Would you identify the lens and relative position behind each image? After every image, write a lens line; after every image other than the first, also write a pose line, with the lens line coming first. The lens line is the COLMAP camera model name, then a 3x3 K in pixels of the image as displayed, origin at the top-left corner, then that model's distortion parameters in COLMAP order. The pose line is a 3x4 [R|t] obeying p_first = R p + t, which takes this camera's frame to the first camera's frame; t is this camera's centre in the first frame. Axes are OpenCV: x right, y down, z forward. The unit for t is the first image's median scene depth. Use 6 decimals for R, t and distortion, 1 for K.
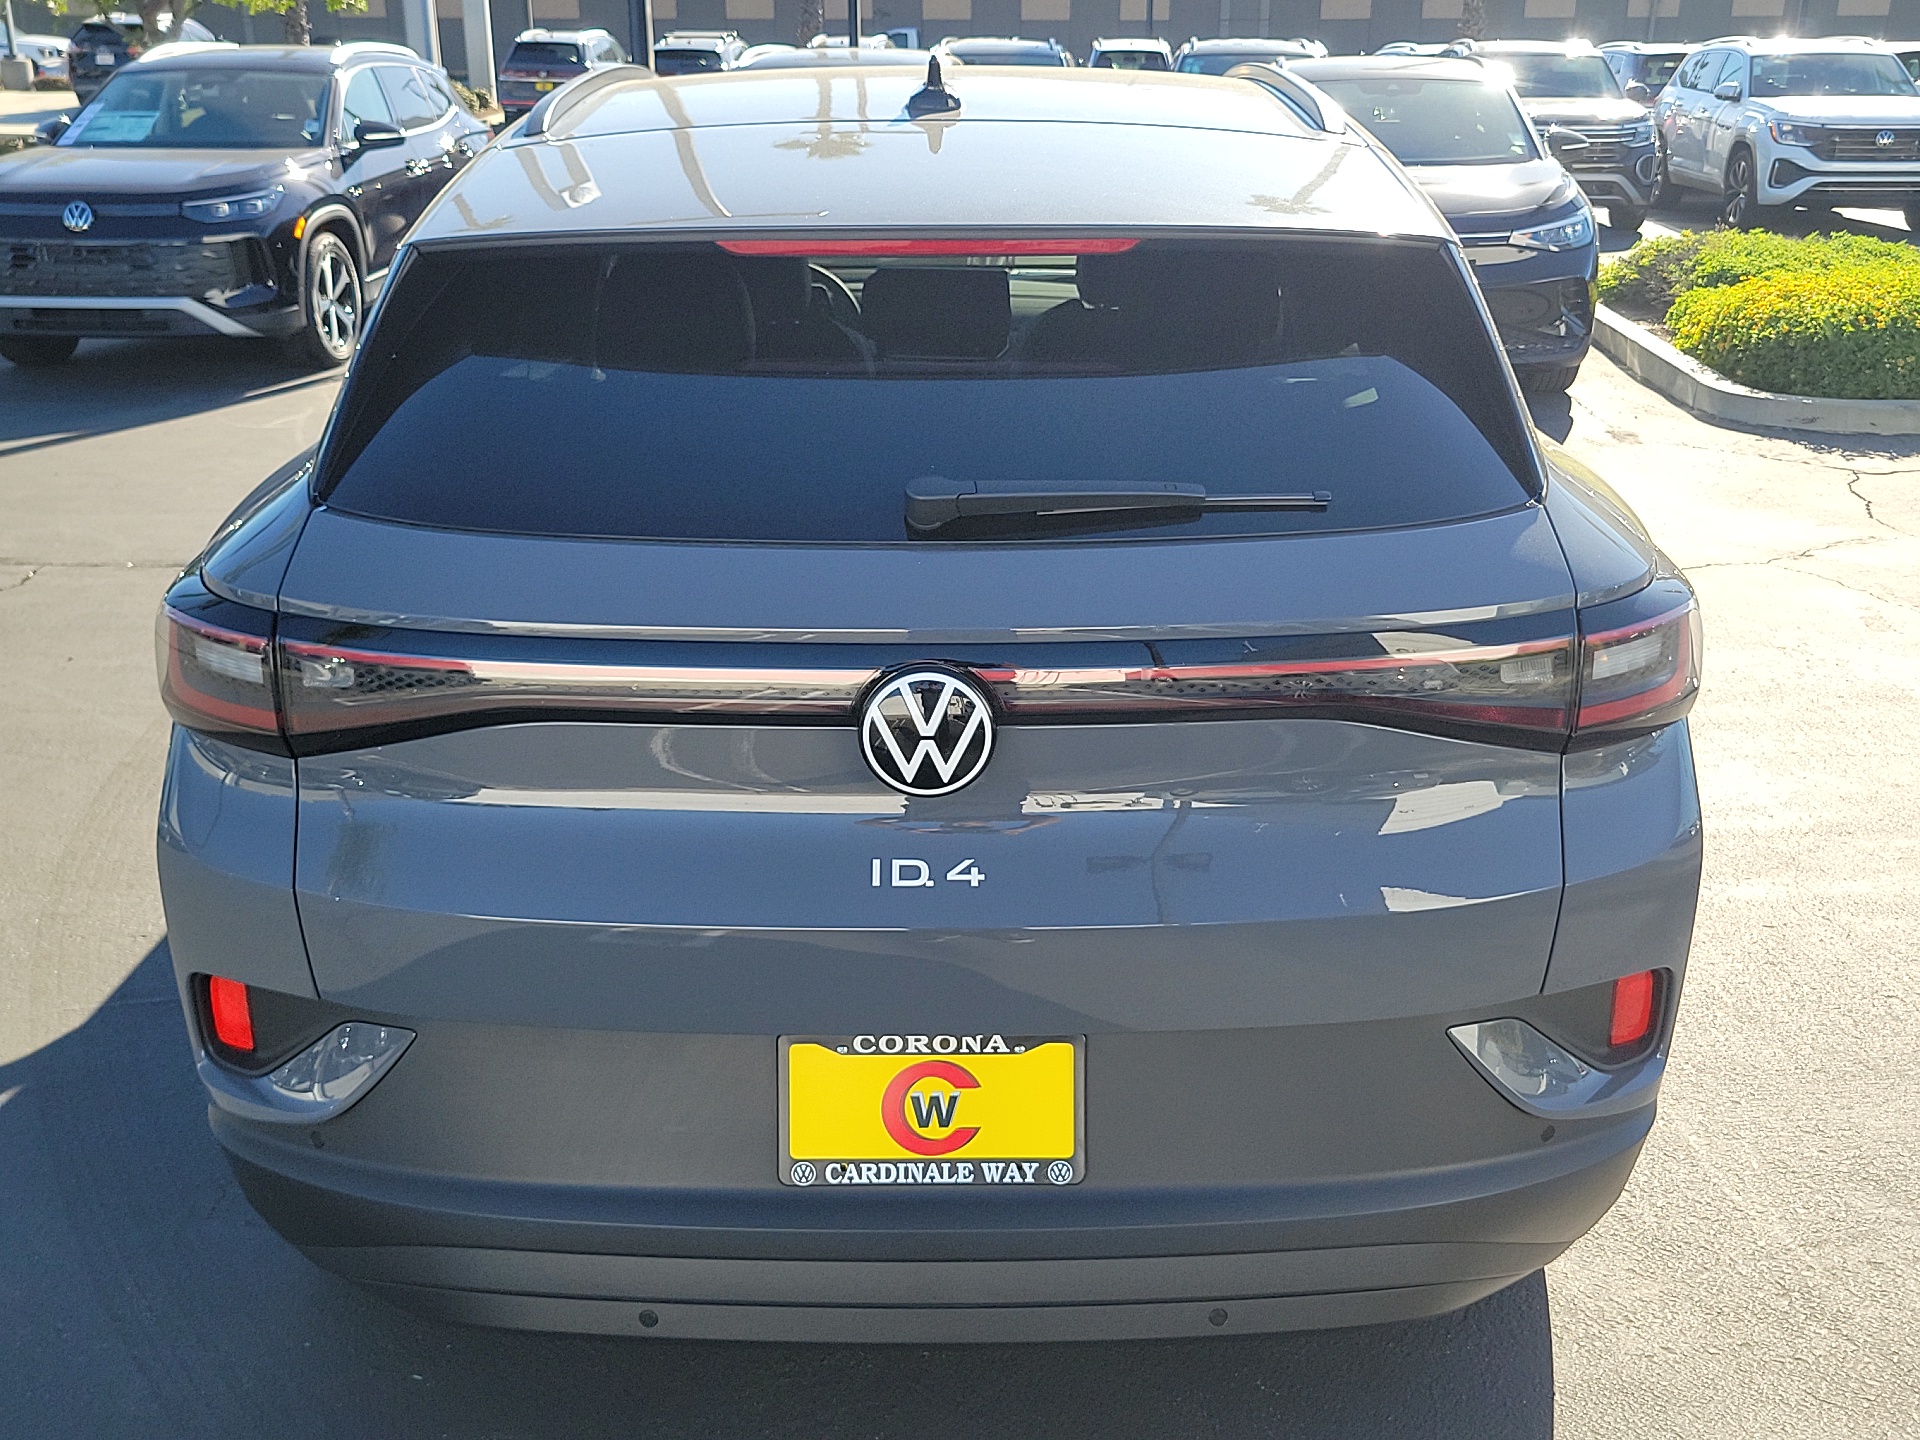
lens RADIAL K [[1944.2, 0, 965.3], [0, 1944.2, 739.5], [0, 0, 1]] dist [0.034067, -0.007364]
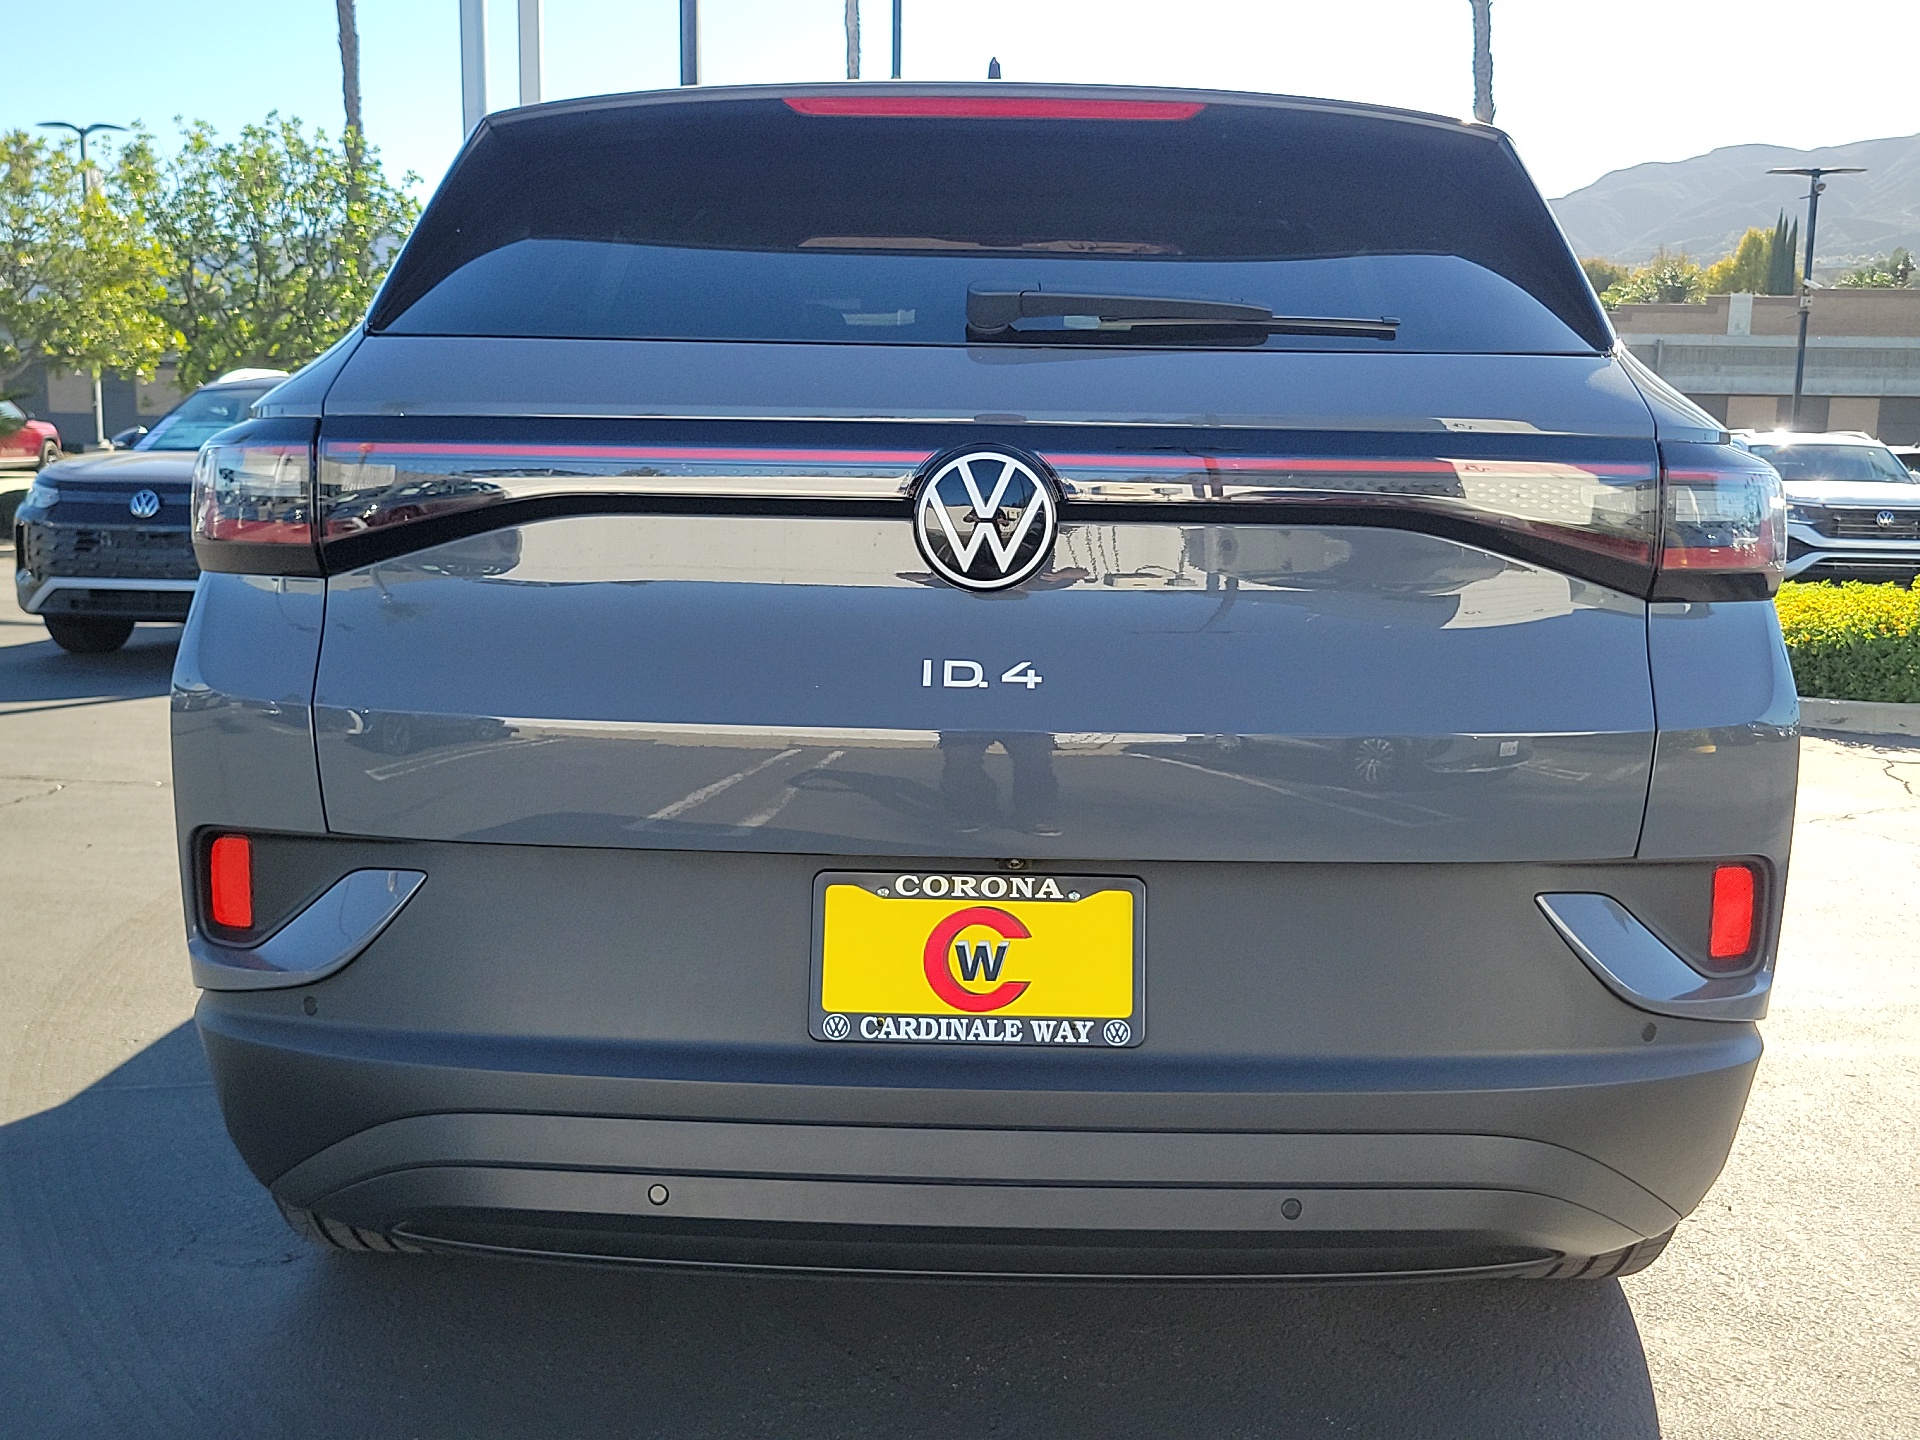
lens RADIAL K [[1944.2, 0, 965.3], [0, 1944.2, 739.5], [0, 0, 1]] dist [0.034067, -0.007364]
pose [[0.999704, 0.020978, -0.012316, -0.013930], [-0.023081, 0.977880, -0.207889, 0.275839], [0.007682, 0.208112, 0.978075, 0.076700]]
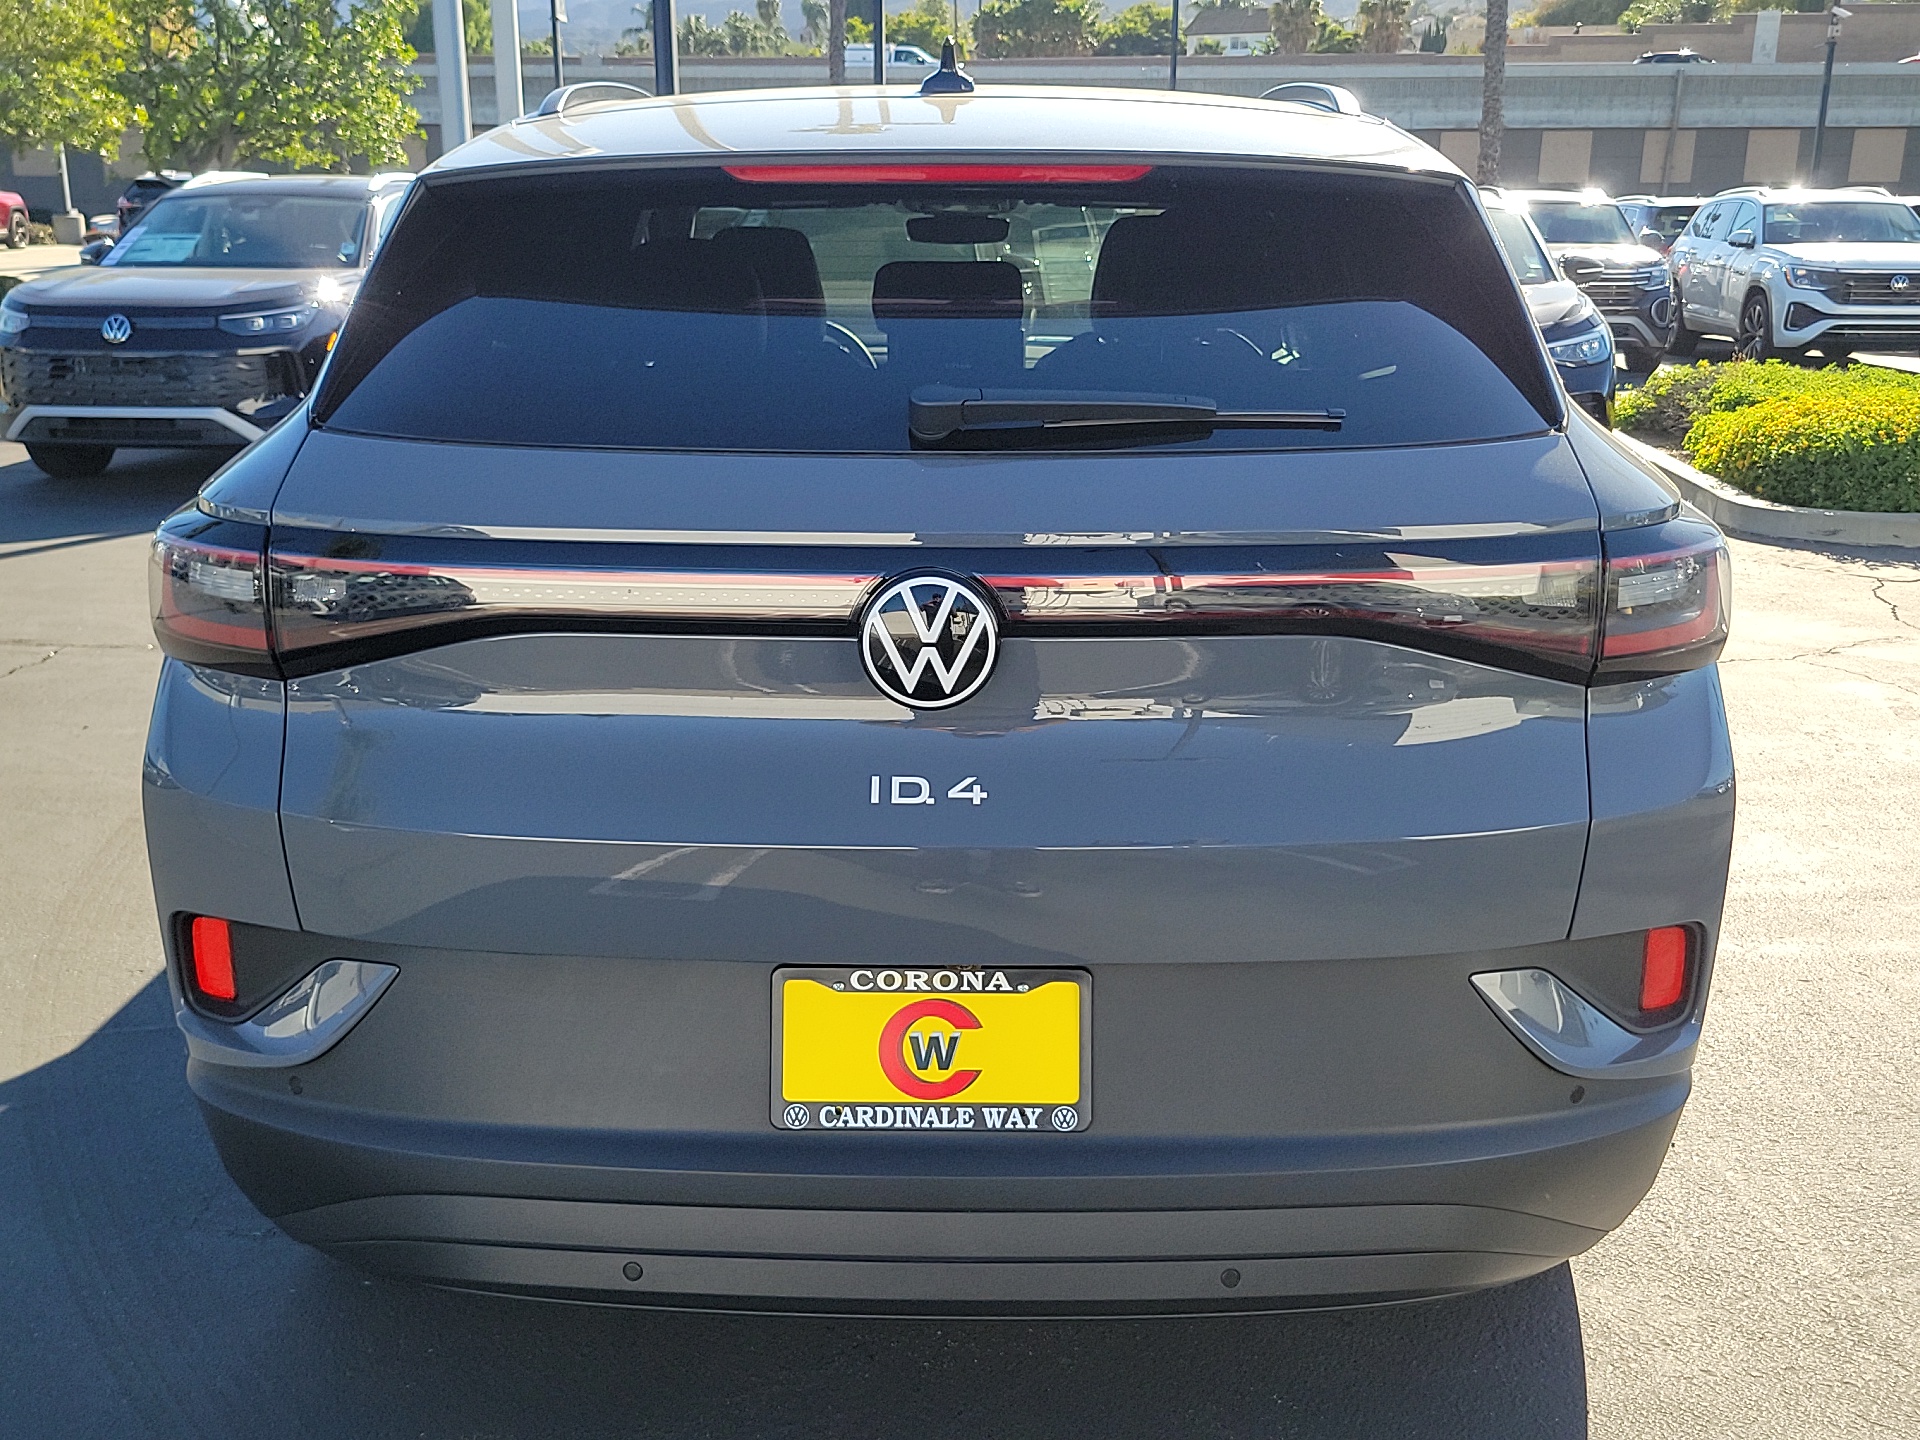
lens RADIAL K [[1942.8, 0, 950.1], [0, 1942.8, 757.1], [0, 0, 1]] dist [0.035546, -0.010803]
pose [[0.999799, 0.008335, -0.018250, 0.008300], [-0.009624, 0.997377, -0.071735, 0.112968], [0.017604, 0.071896, 0.997257, 0.033081]]
